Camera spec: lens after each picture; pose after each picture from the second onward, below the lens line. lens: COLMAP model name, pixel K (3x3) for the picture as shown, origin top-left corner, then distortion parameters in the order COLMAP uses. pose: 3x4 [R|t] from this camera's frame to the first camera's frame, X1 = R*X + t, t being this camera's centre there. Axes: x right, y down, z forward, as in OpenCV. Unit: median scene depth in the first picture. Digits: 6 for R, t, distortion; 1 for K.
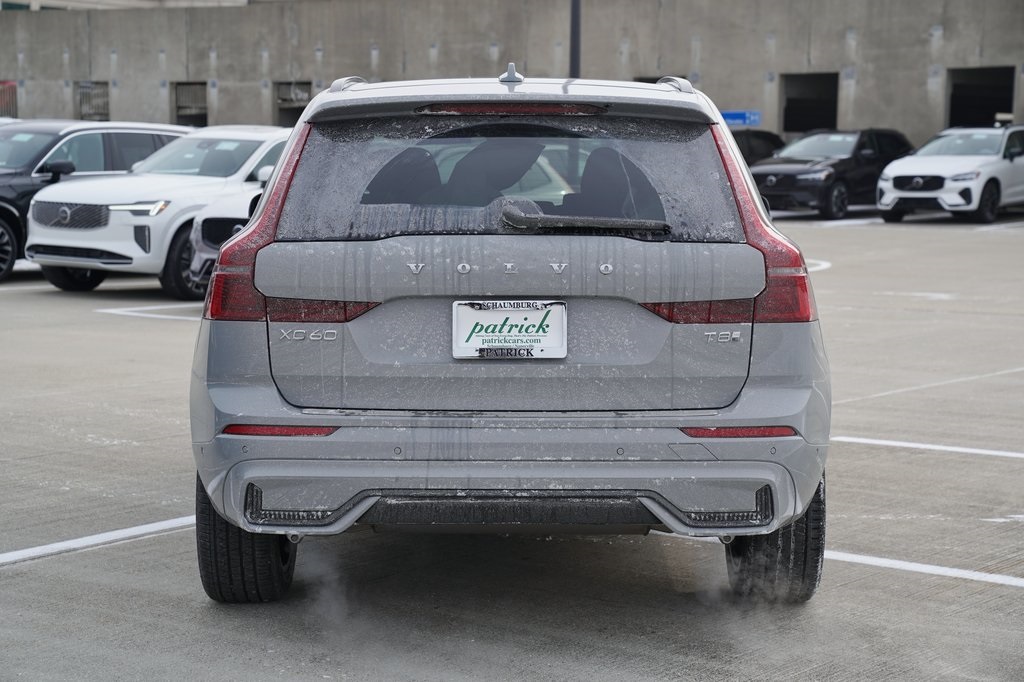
lens RADIAL K [[2005.3, 0, 511.4], [0, 2005.3, 339.7], [0, 0, 1]] dist [0.314425, 0.000000]
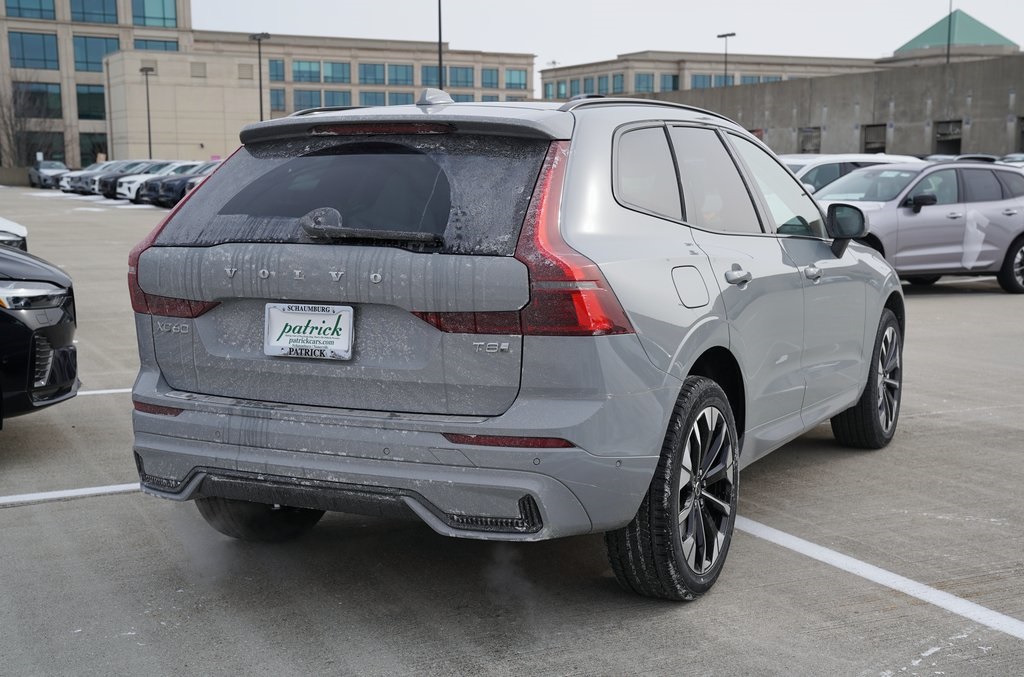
lens RADIAL K [[1340.7, 0, 512.3], [0, 1340.7, 342.3], [0, 0, 1]] dist [0.136605, 0.000000]
pose [[0.891748, 0.048746, -0.449900, 0.423753], [-0.035266, 0.998644, 0.038302, -0.030719], [0.451157, -0.018290, 0.892257, 0.395924]]
